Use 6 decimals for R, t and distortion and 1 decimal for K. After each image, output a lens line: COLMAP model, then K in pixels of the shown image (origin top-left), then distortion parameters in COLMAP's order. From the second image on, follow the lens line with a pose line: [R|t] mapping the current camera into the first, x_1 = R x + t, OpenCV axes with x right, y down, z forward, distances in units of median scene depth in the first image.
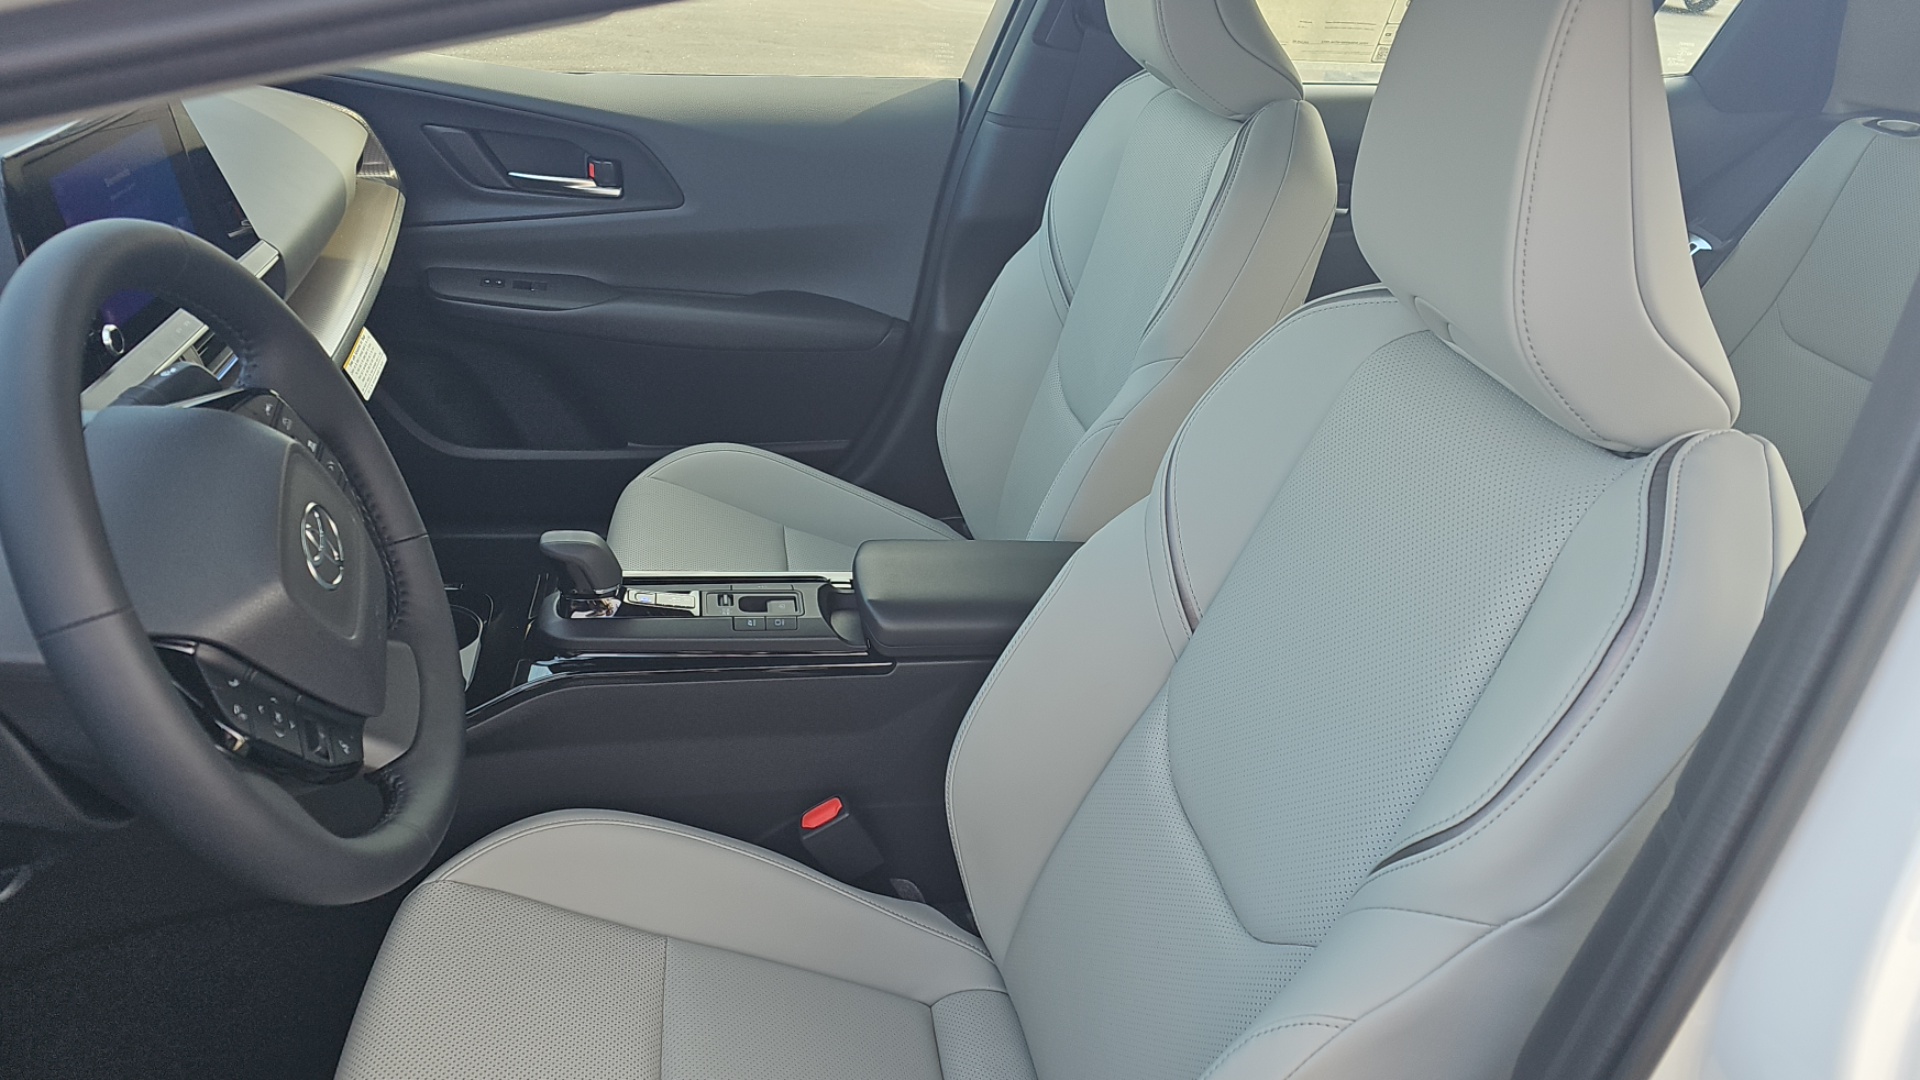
lens RADIAL K [[1370.9, 0, 975.4], [0, 1370.9, 569.9], [0, 0, 1]] dist [0.064240, -0.046064]
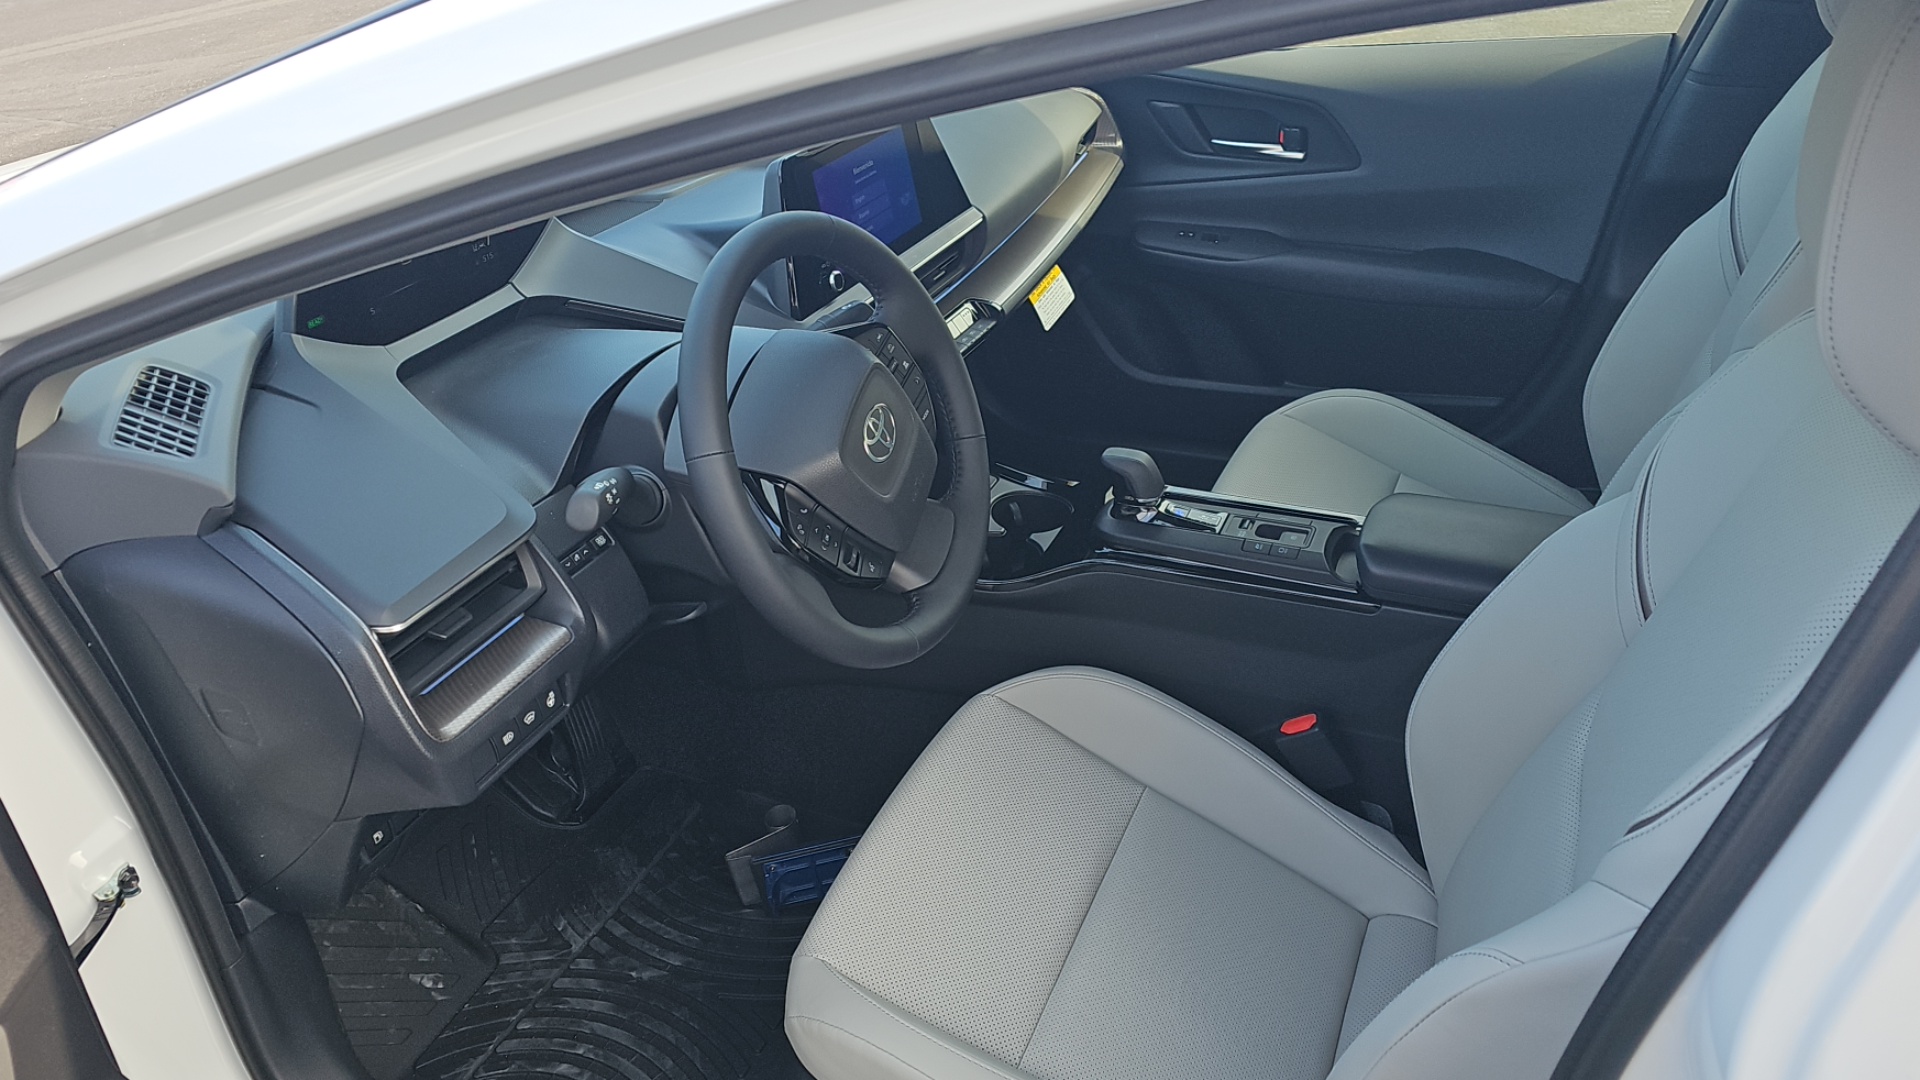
lens RADIAL K [[1370.9, 0, 939.8], [0, 1370.9, 550.5], [0, 0, 1]] dist [0.064240, -0.046064]
pose [[0.809721, 0.166872, -0.562589, 0.258004], [-0.145990, 0.985857, 0.082298, -0.013680], [0.568365, 0.015494, 0.822631, -0.103872]]
